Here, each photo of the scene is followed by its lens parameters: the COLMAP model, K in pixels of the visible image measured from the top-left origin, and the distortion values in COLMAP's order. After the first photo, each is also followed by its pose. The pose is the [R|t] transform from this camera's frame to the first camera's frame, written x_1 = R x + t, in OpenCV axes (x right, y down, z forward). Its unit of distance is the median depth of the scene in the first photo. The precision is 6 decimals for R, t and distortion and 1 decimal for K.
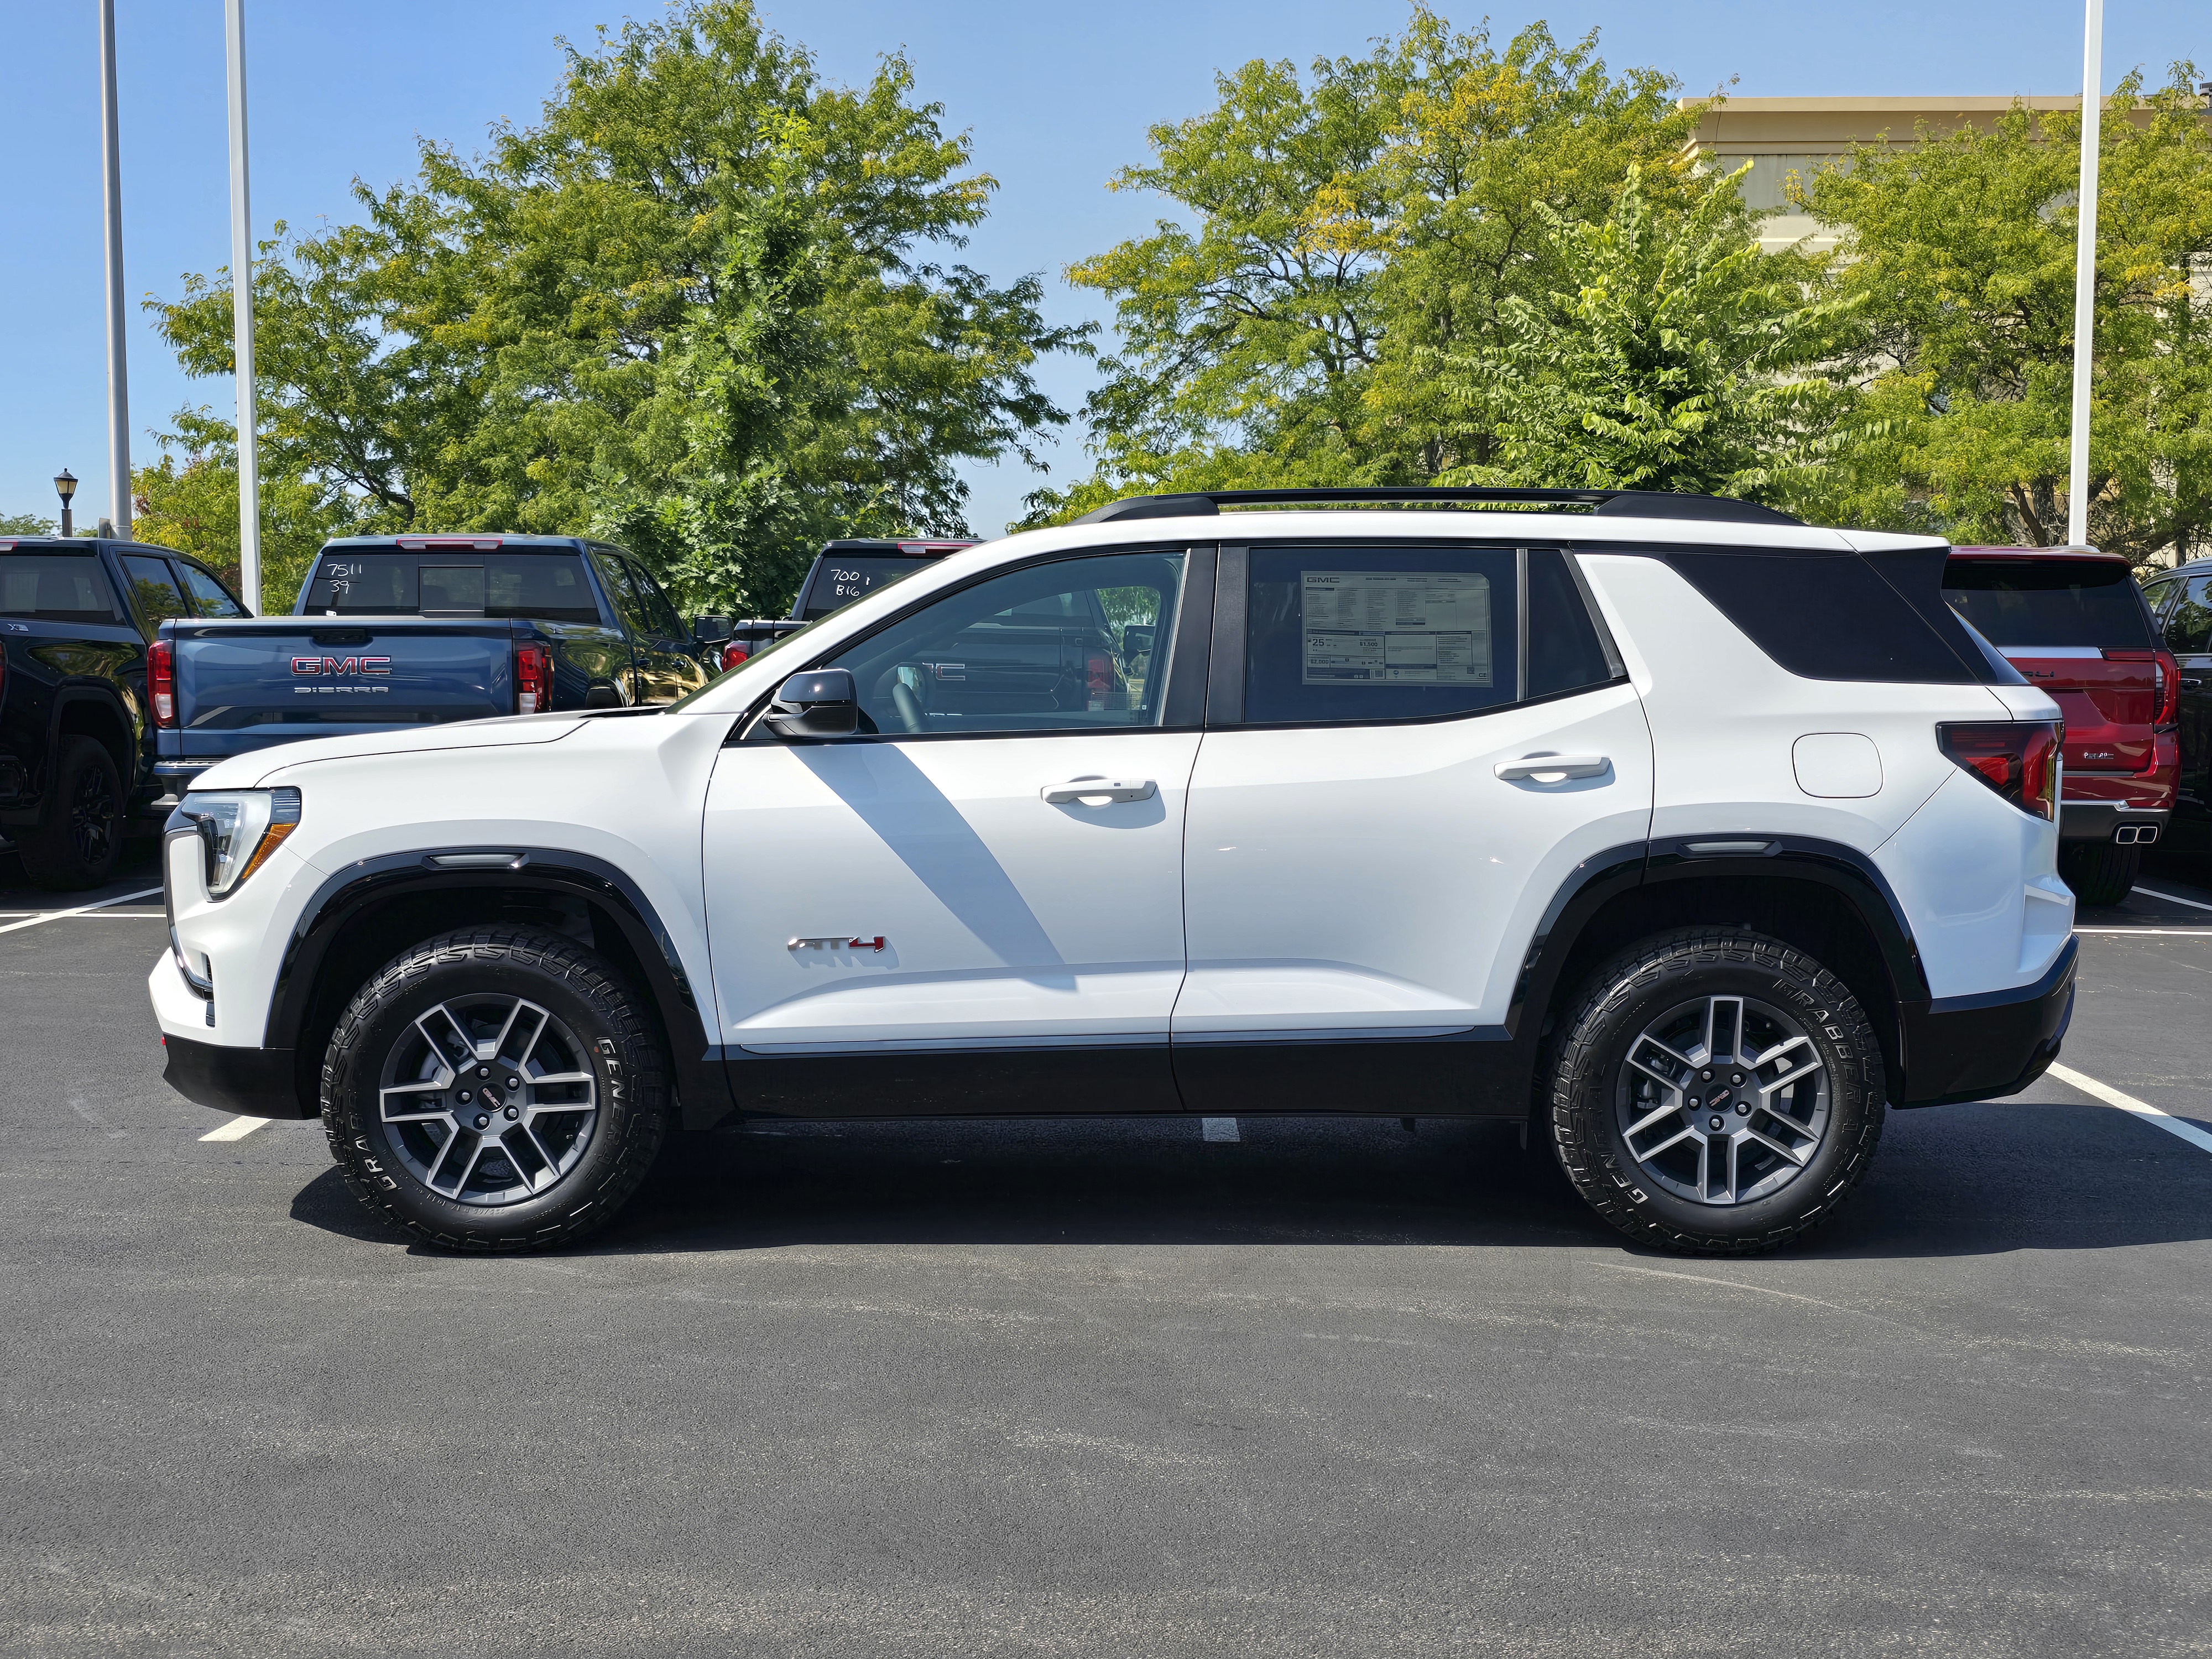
lens RADIAL K [[2521.5, 0, 1127.9], [0, 2521.5, 797.0], [0, 0, 1]] dist [0.151043, -0.301144]
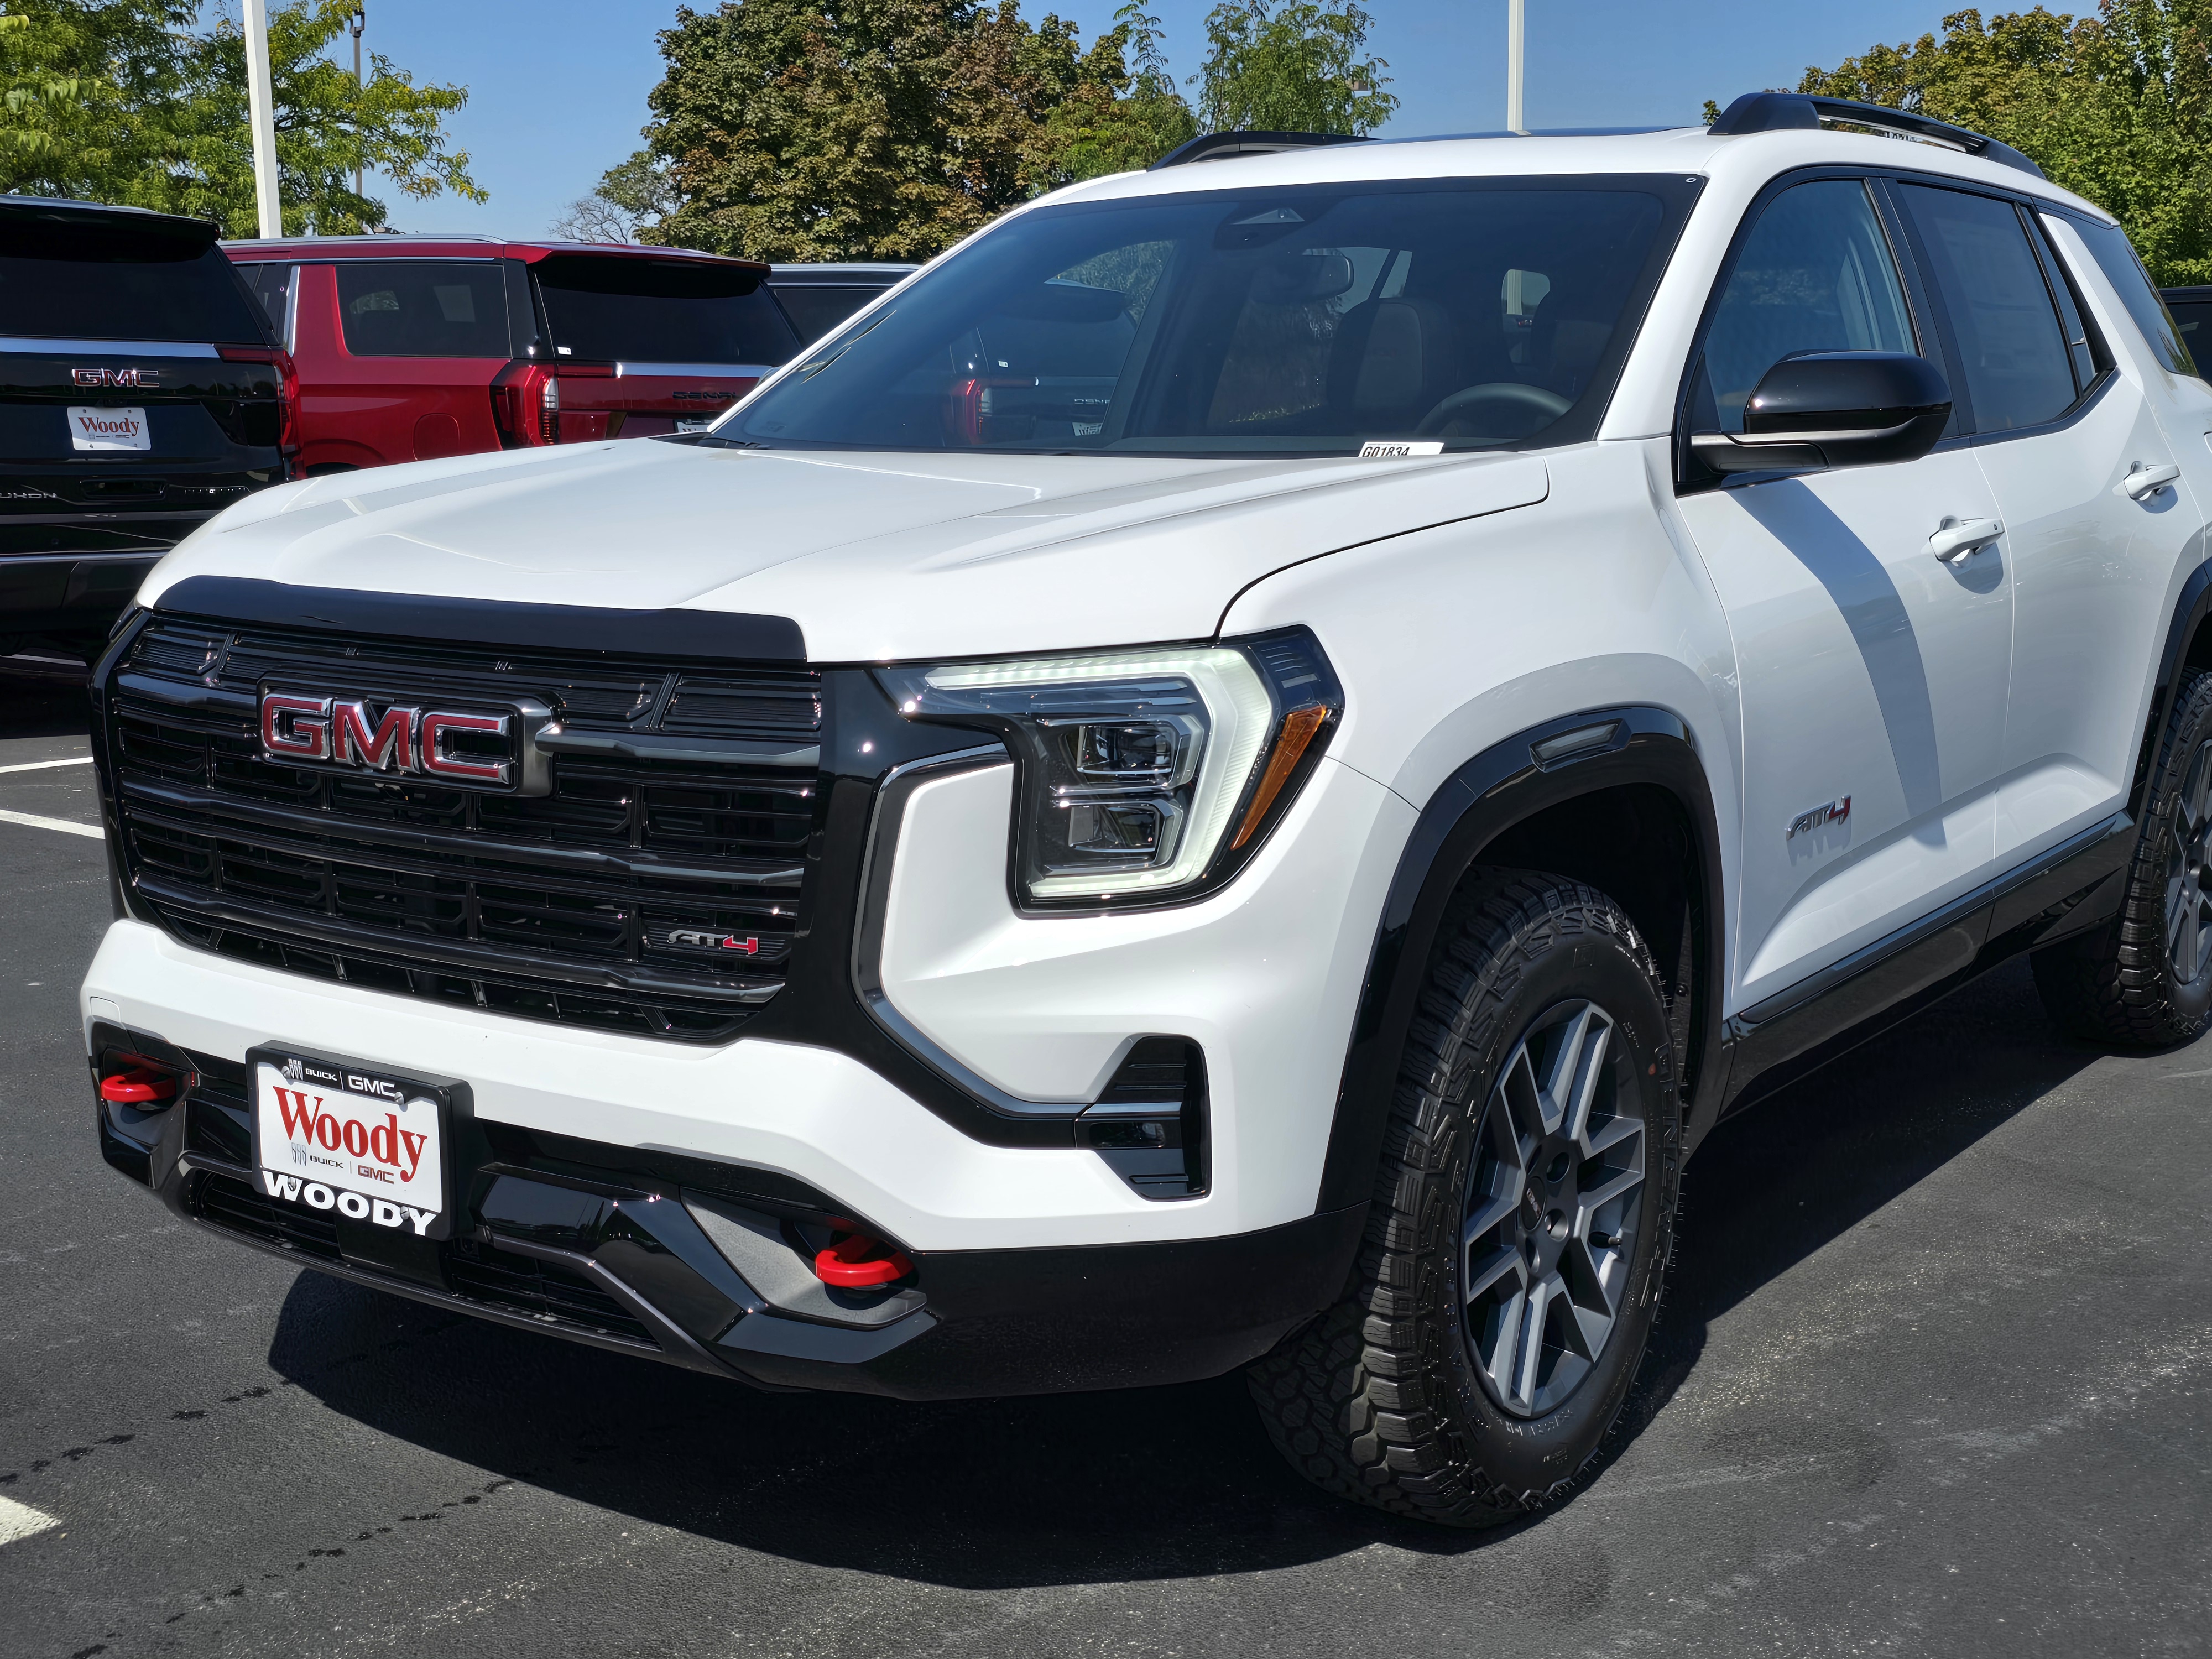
lens RADIAL K [[2672.3, 0, 1114.3], [0, 2672.3, 806.5], [0, 0, 1]] dist [0.063140, -0.007911]
pose [[0.599809, -0.129223, 0.789639, -0.714874], [0.051593, 0.991065, 0.122995, -0.031379], [-0.798478, -0.033034, 0.601117, 0.747822]]
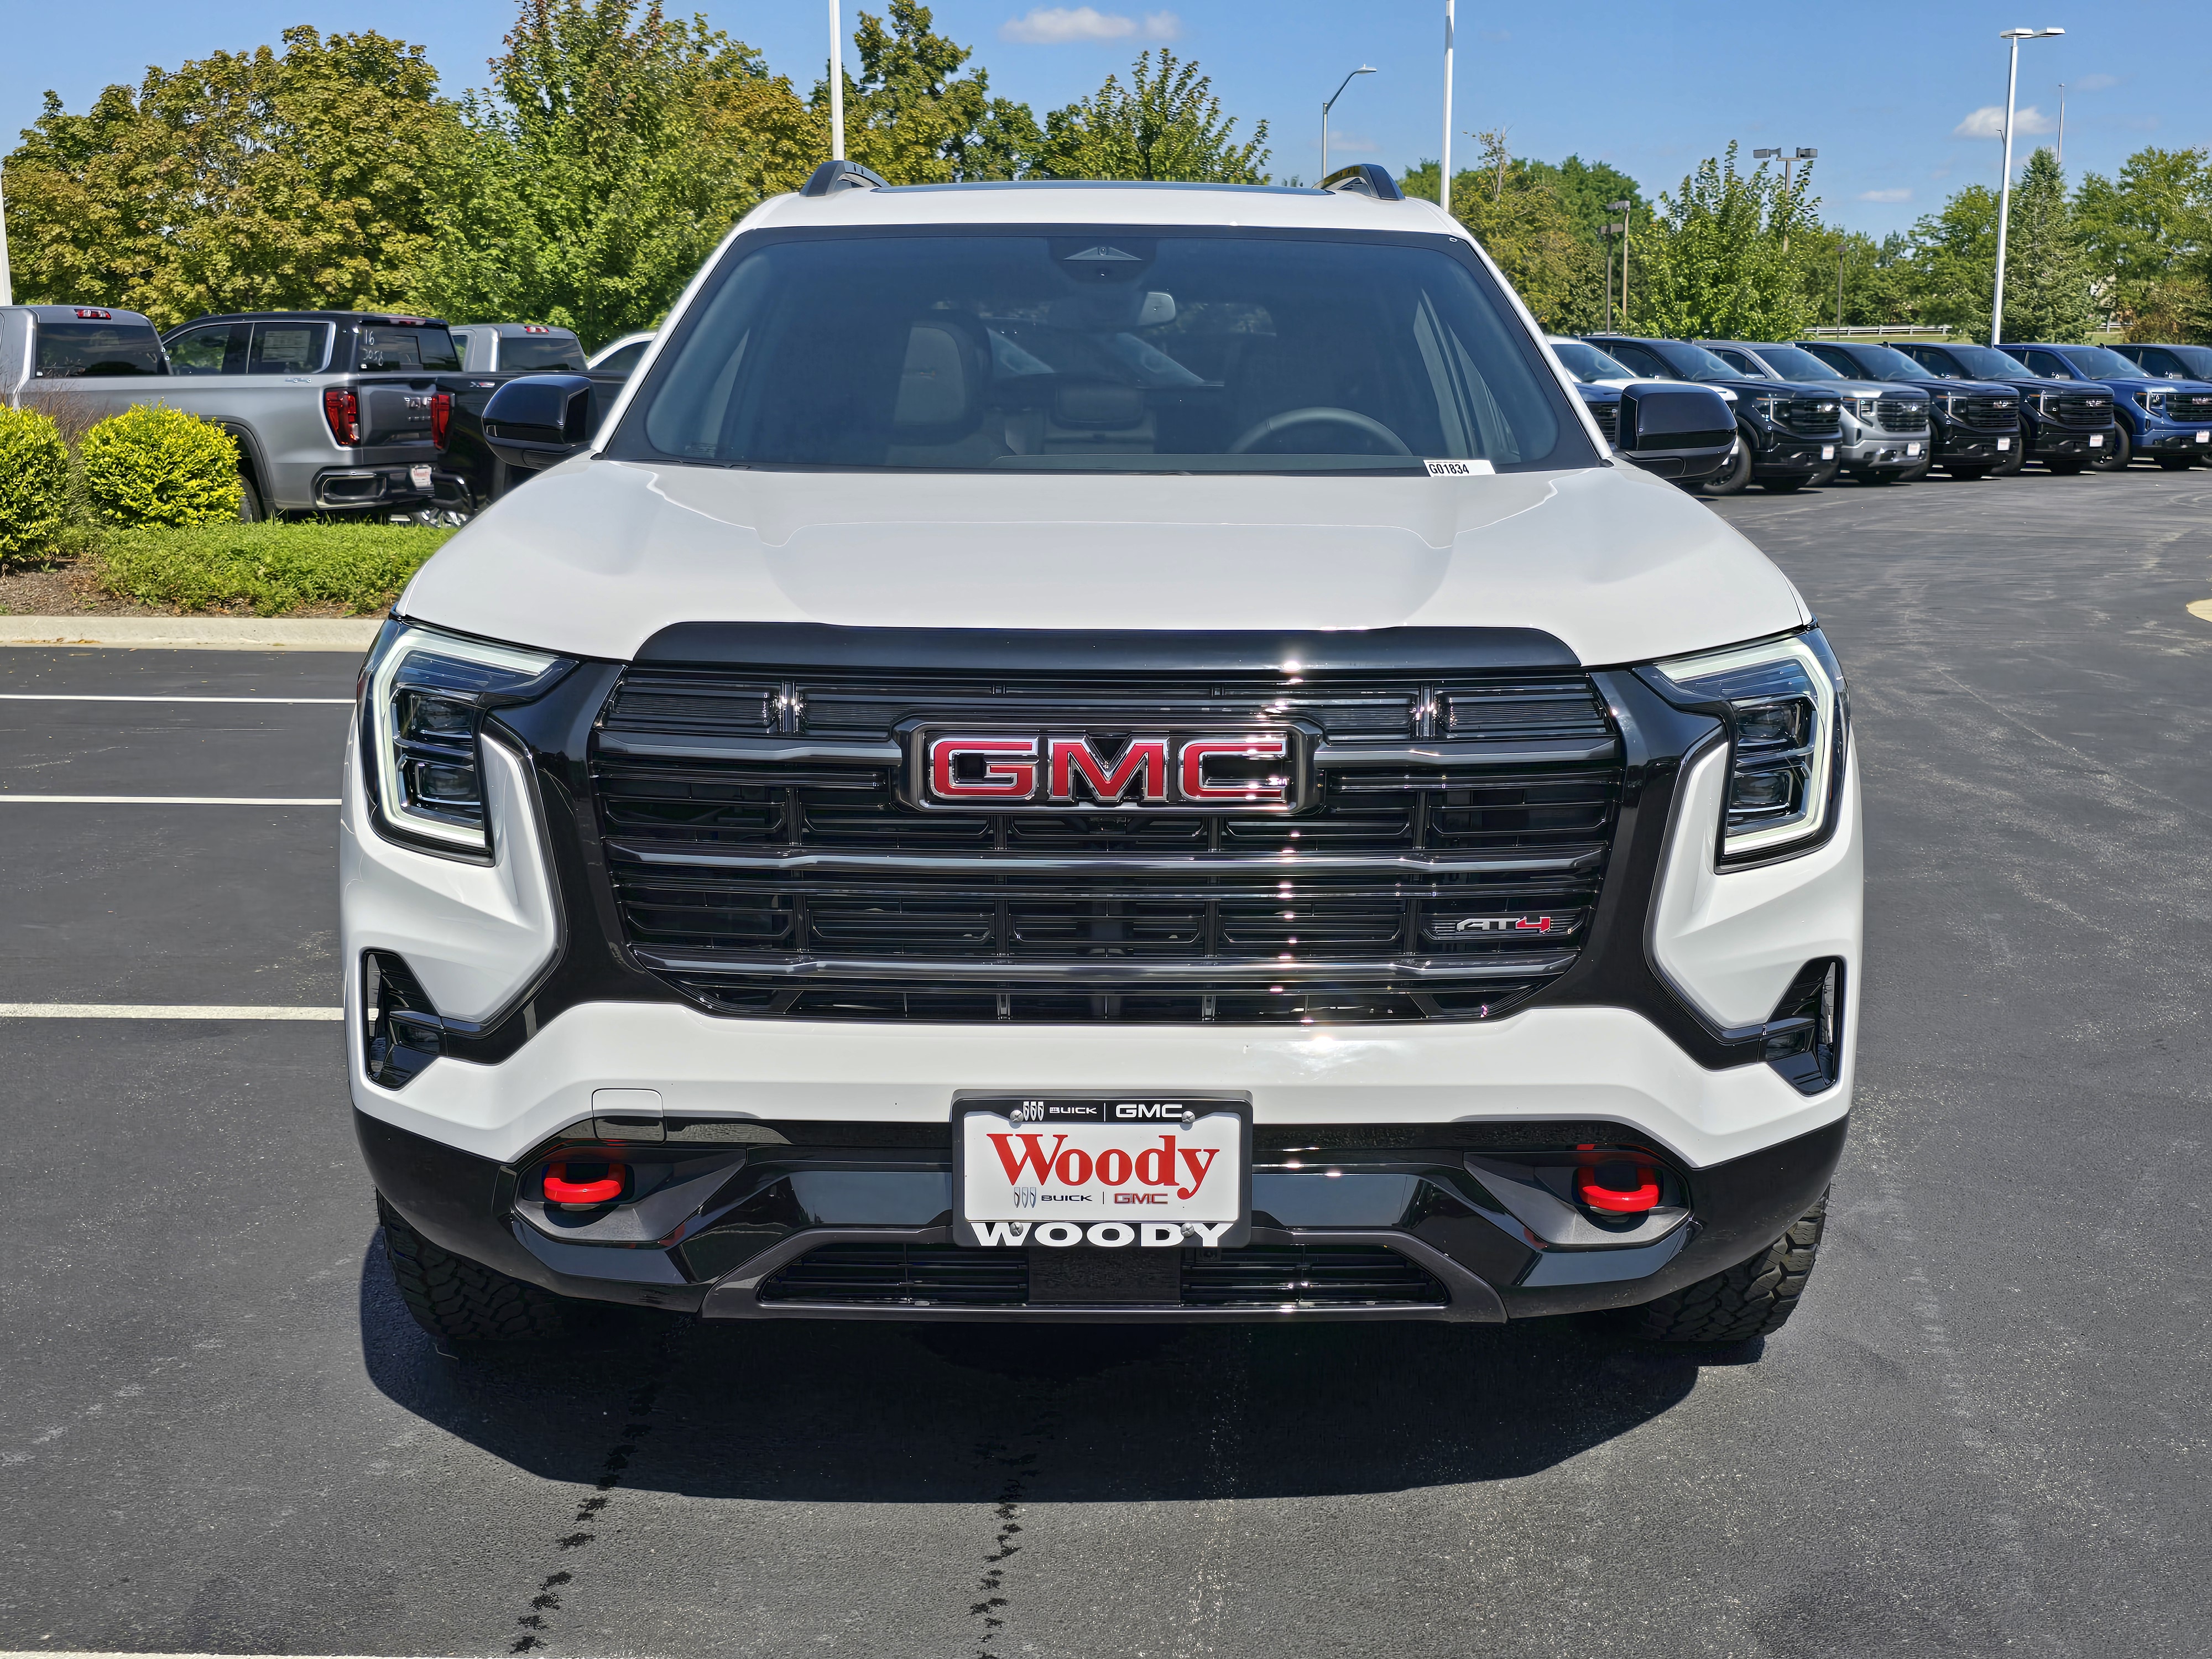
lens RADIAL K [[2521.5, 0, 1127.9], [0, 2521.5, 797.0], [0, 0, 1]] dist [0.151043, -0.301144]
pose [[0.014334, -0.163615, 0.986420, -0.866901], [0.053217, 0.985248, 0.162648, -0.061237], [-0.998480, 0.050163, 0.022830, 1.133239]]
